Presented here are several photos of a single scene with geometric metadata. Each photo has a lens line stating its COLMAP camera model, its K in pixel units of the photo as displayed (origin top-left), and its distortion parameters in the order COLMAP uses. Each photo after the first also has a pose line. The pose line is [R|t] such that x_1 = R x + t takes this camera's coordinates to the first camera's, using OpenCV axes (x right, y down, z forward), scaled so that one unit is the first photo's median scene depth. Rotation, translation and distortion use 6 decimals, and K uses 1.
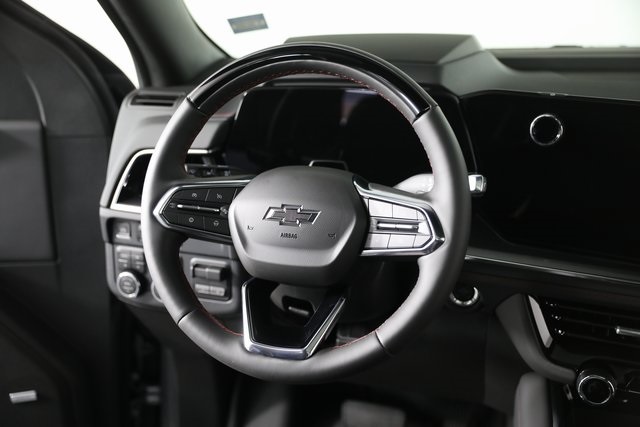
lens RADIAL K [[704.9, 0, 321.3], [0, 704.9, 216.5], [0, 0, 1]] dist [-0.013179, 0.000000]
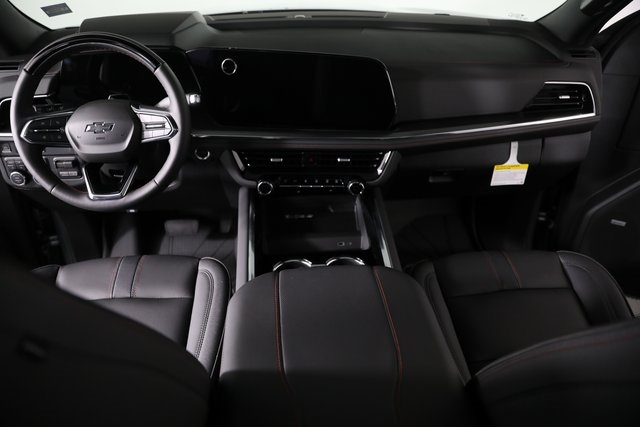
lens RADIAL K [[436.7, 0, 323.3], [0, 436.7, 216.4], [0, 0, 1]] dist [-0.094453, 0.059937]
pose [[0.928305, -0.193126, 0.317731, 0.100290], [0.109147, 0.958419, 0.263665, -0.009036], [-0.355440, -0.210082, 0.910784, -0.311301]]
